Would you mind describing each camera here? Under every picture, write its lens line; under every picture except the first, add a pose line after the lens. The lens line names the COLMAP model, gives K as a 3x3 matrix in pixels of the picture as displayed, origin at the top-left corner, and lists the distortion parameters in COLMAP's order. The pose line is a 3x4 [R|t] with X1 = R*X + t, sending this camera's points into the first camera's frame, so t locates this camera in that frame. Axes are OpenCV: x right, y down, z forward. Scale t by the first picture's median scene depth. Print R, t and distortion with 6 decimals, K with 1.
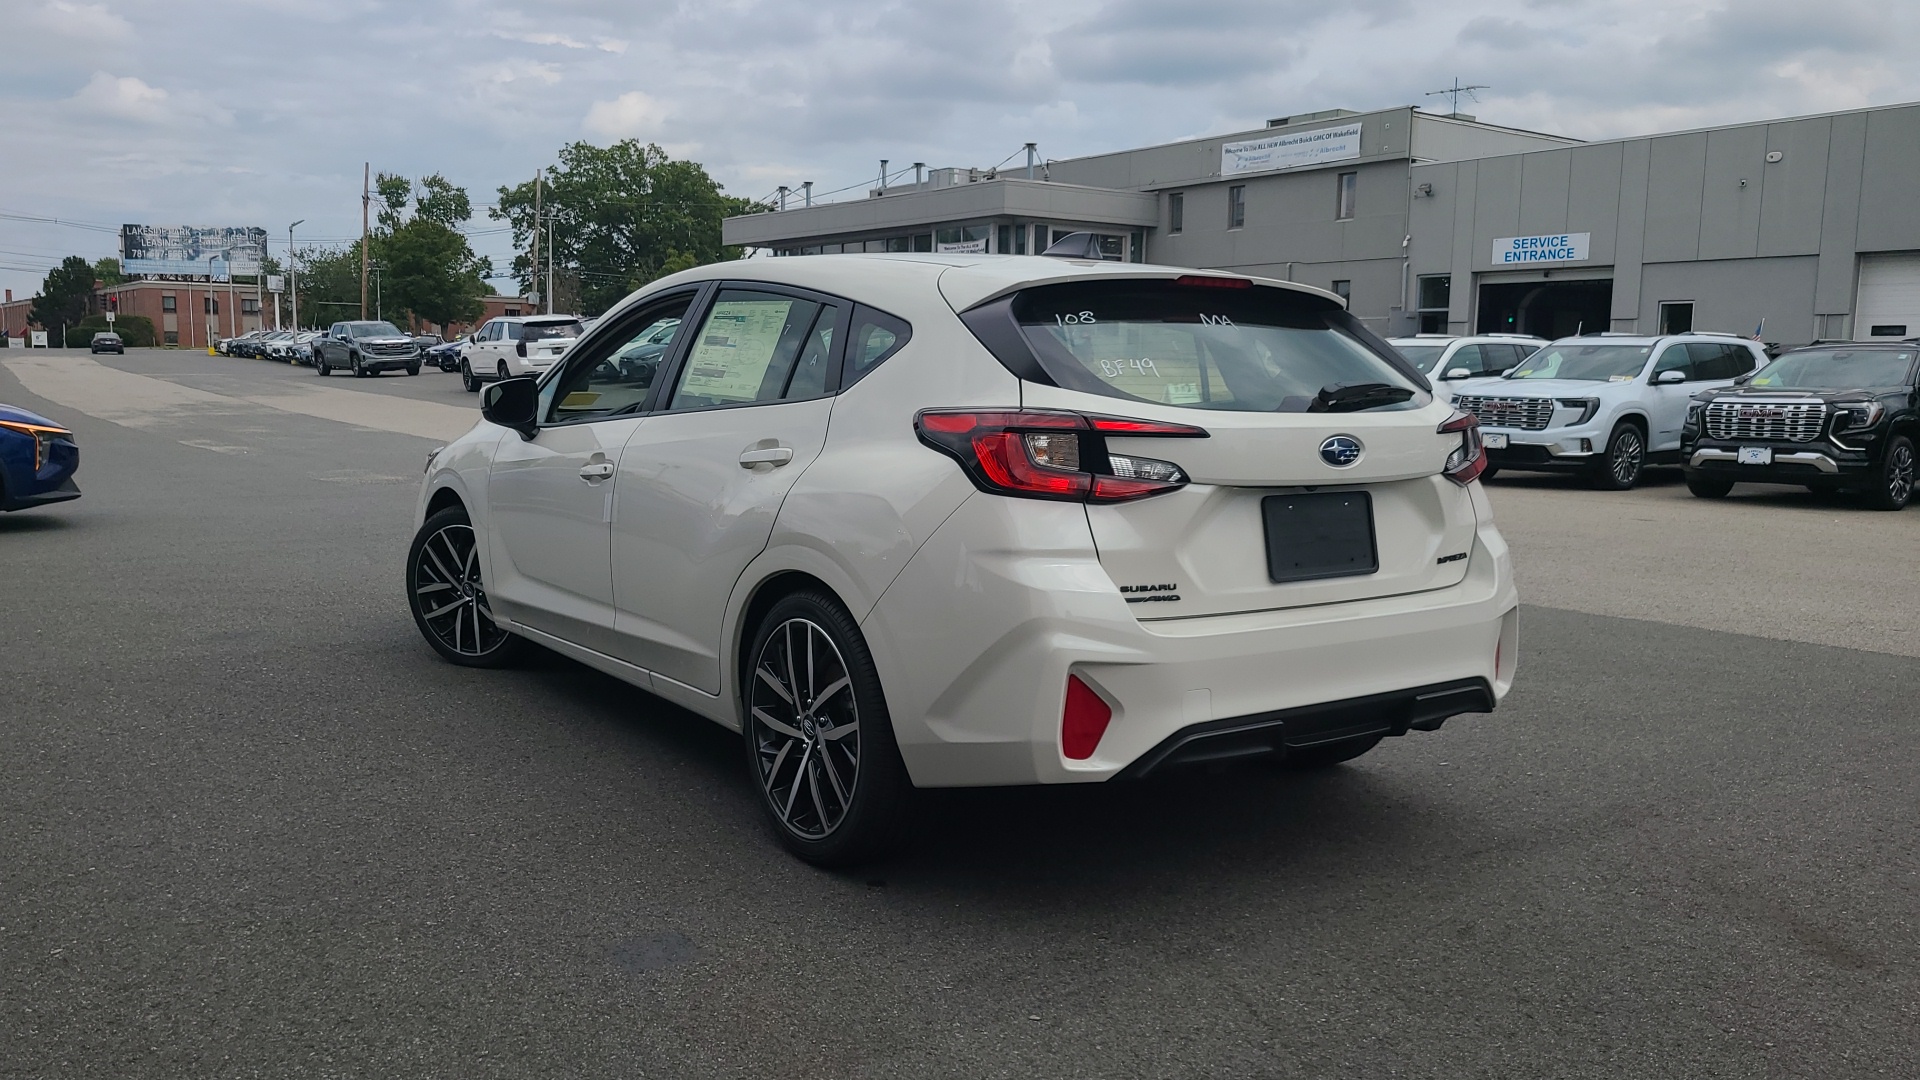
lens RADIAL K [[1459.4, 0, 921.0], [0, 1459.4, 563.5], [0, 0, 1]] dist [0.026798, -0.015455]
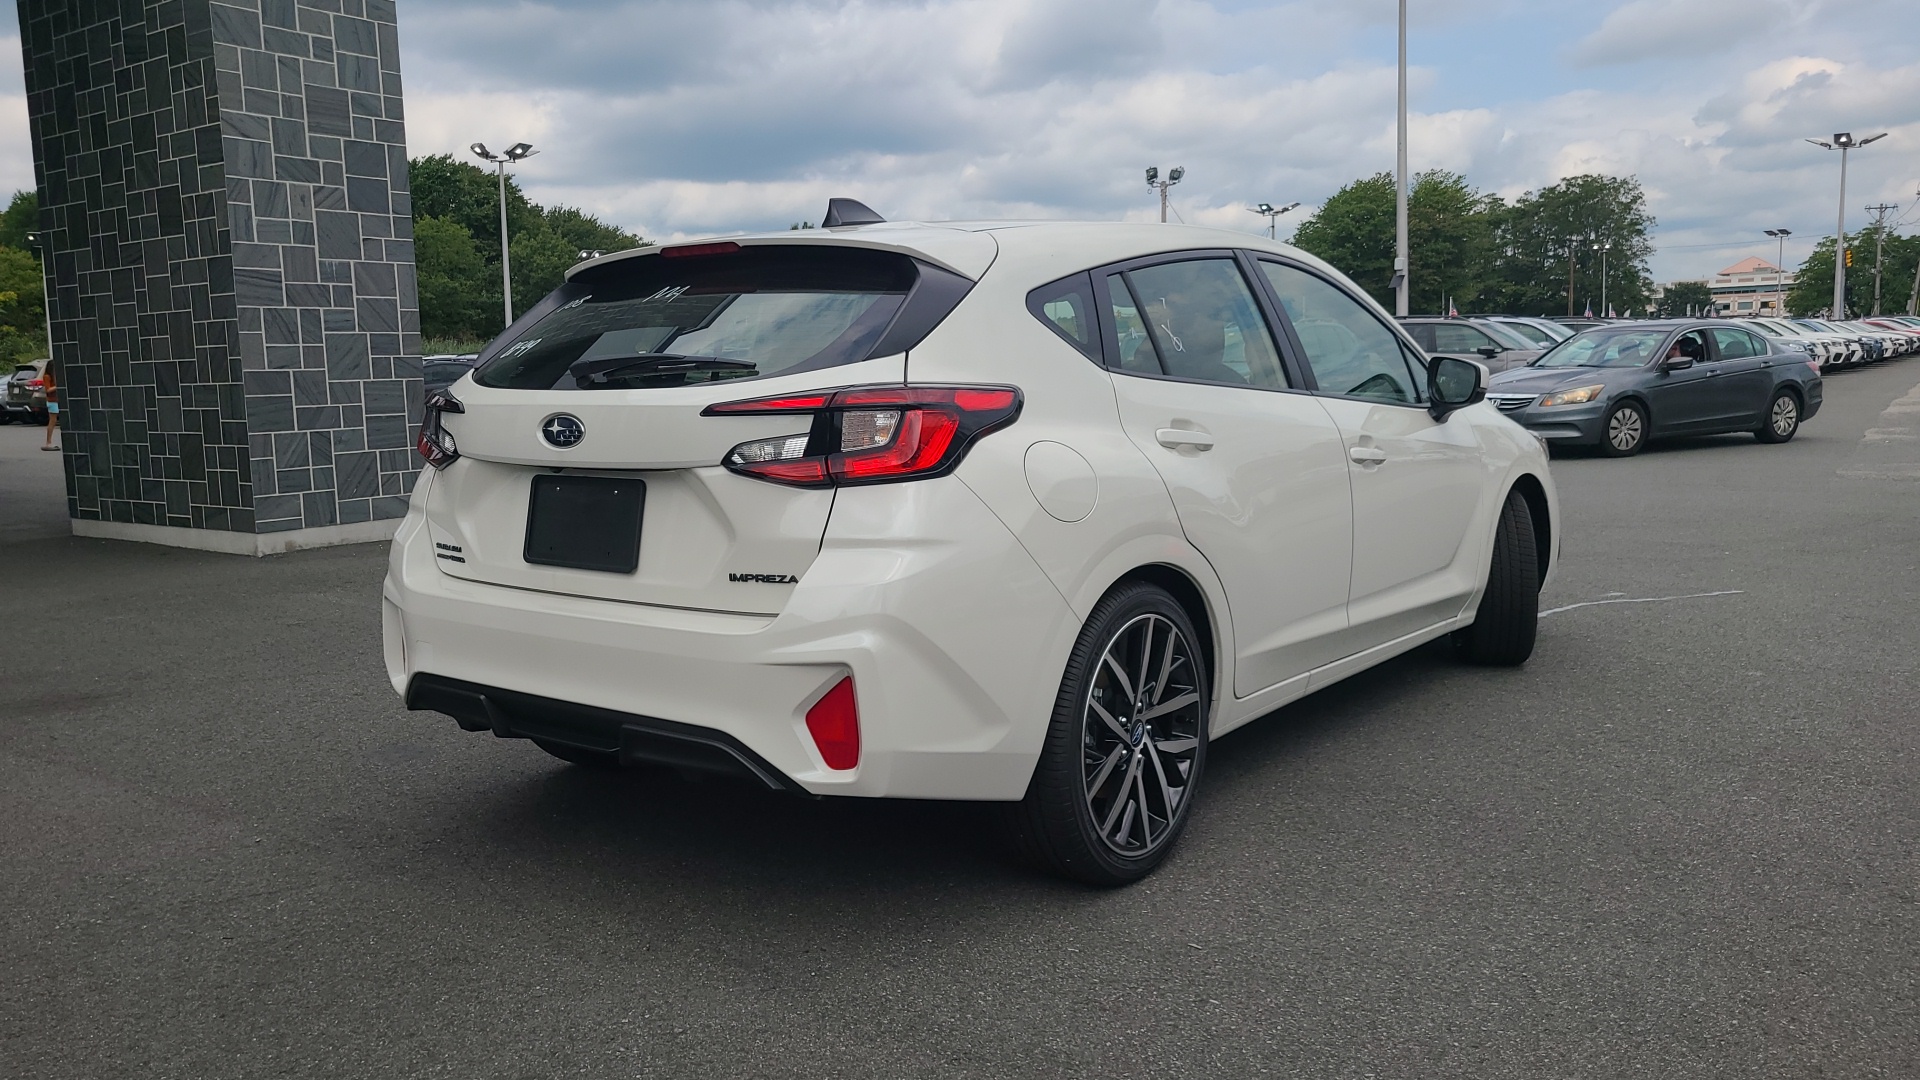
lens RADIAL K [[1459.4, 0, 926.7], [0, 1459.4, 547.3], [0, 0, 1]] dist [0.026798, -0.015455]
pose [[0.249925, 0.091927, -0.963891, 0.161639], [-0.092849, 0.993171, 0.070644, -0.011807], [0.963803, 0.071841, 0.256754, 0.128590]]
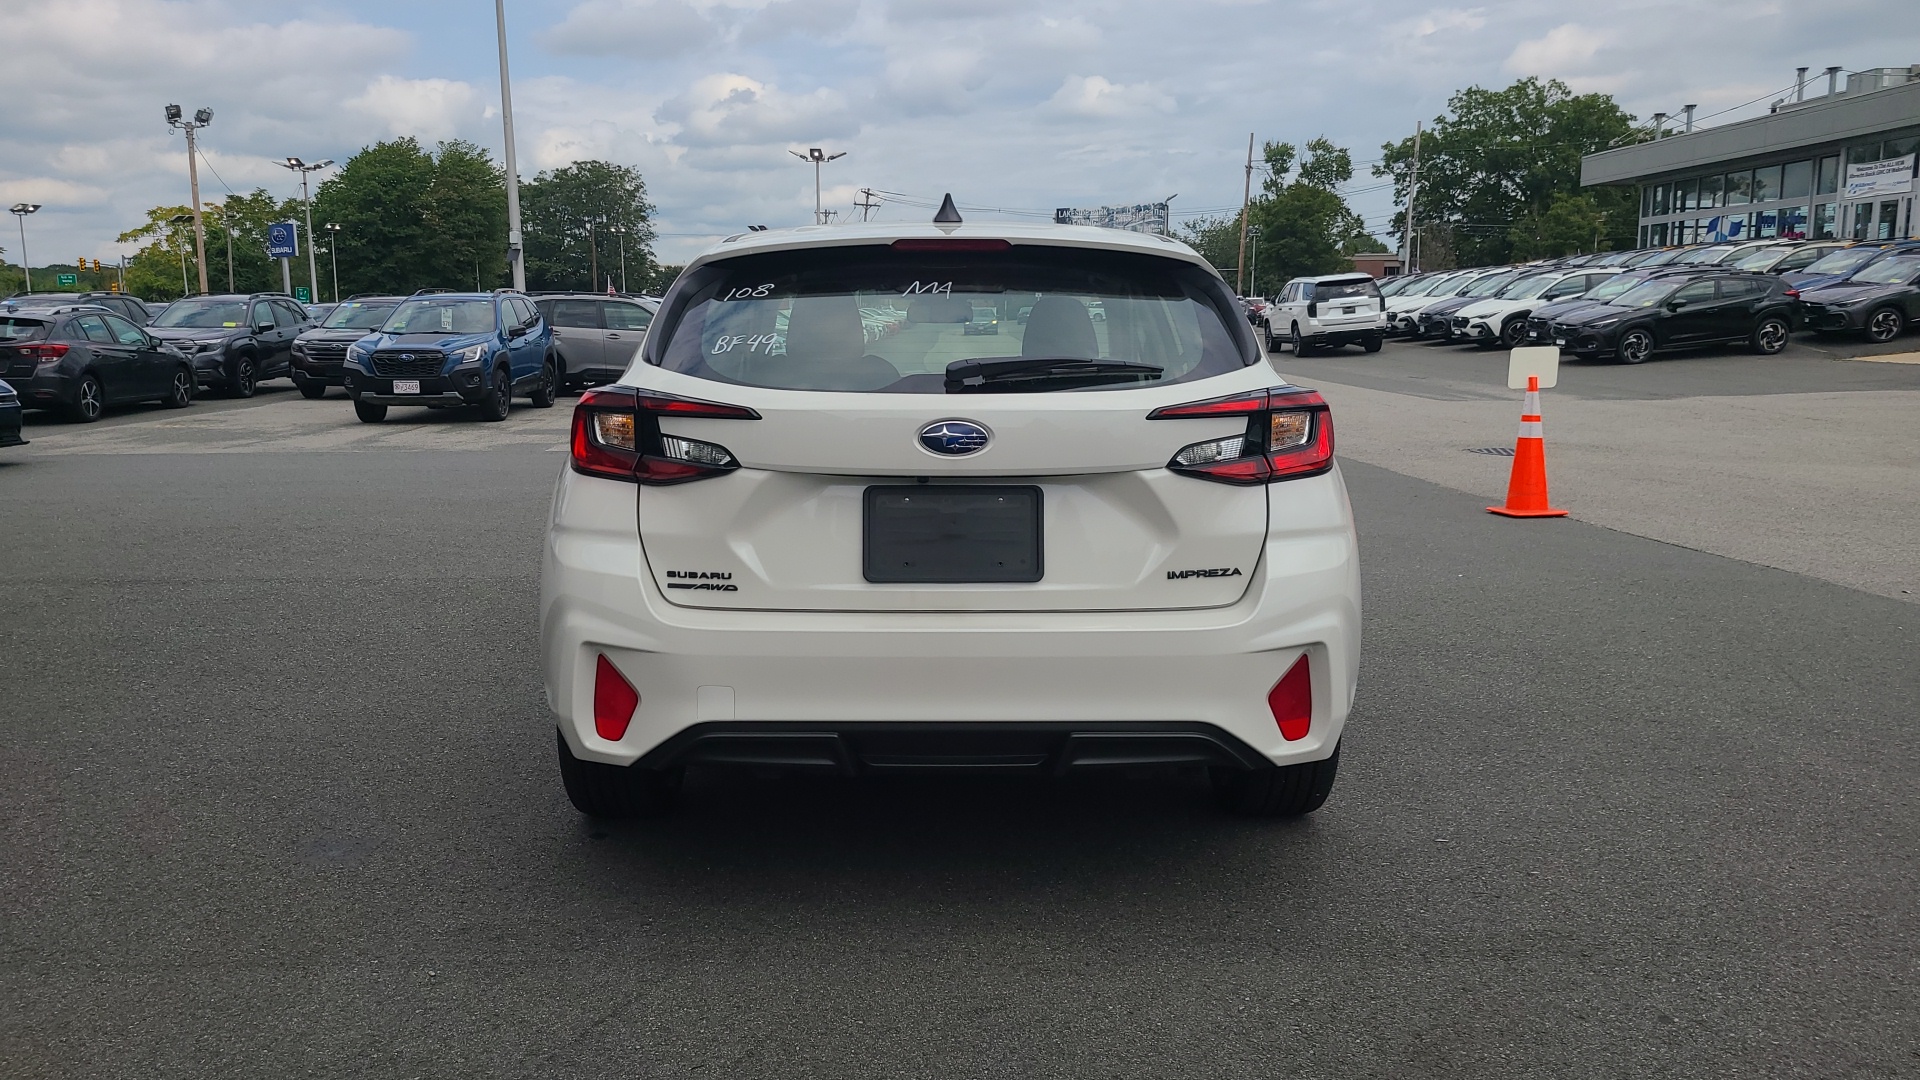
lens RADIAL K [[1459.4, 0, 967.0], [0, 1459.4, 539.9], [0, 0, 1]] dist [0.026798, -0.015455]
pose [[0.810253, 0.065218, -0.582441, 0.104169], [-0.057327, 0.997843, 0.031983, -0.005765], [0.583270, 0.007475, 0.812244, 0.039022]]
